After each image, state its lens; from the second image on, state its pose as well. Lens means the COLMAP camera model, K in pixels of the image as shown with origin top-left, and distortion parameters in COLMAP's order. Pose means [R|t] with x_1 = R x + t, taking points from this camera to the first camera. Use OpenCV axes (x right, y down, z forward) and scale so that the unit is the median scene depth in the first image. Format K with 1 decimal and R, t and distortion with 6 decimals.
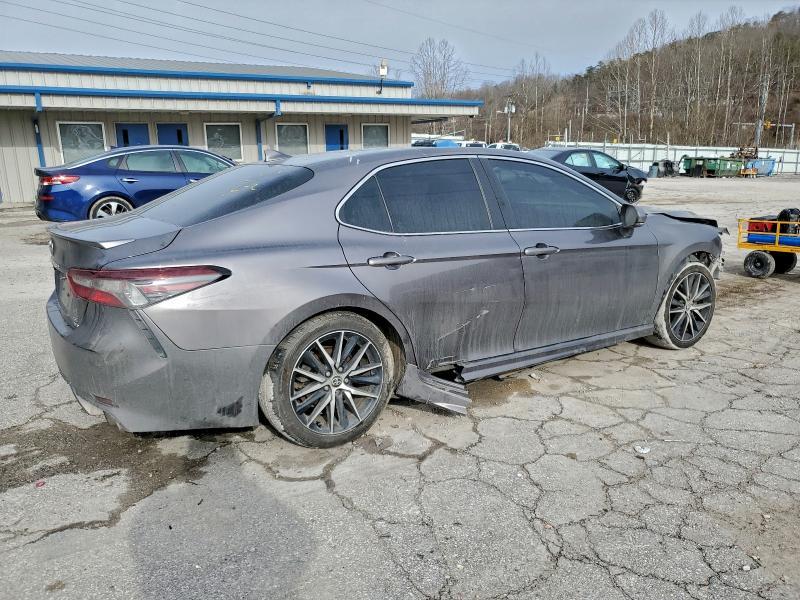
lens RADIAL K [[593.2, 0, 405.9], [0, 593.2, 296.7], [0, 0, 1]] dist [0.009294, 0.002580]
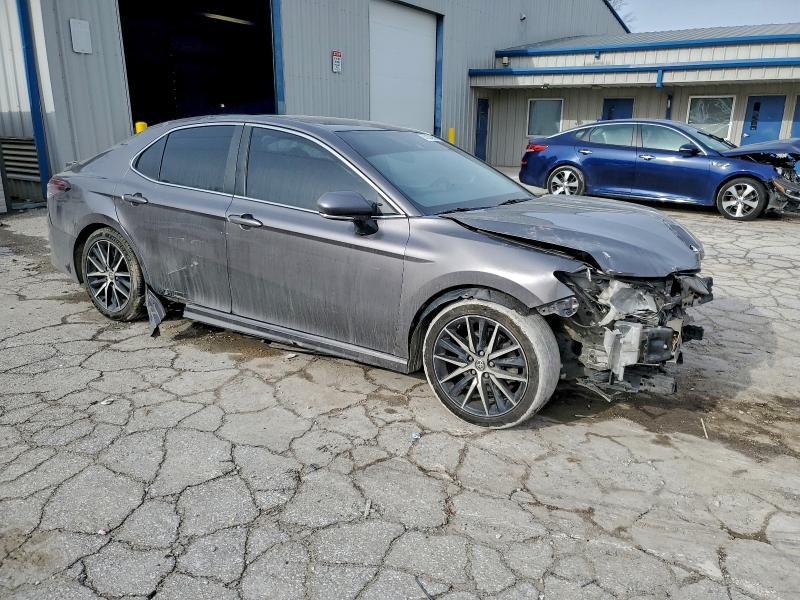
lens RADIAL K [[593.2, 0, 405.9], [0, 593.2, 296.7], [0, 0, 1]] dist [0.009294, 0.002580]
pose [[0.461697, 0.262649, -0.847261, 1.095199], [-0.228466, 0.958143, 0.172525, -0.170673], [0.857111, 0.113916, 0.502379, 0.652310]]
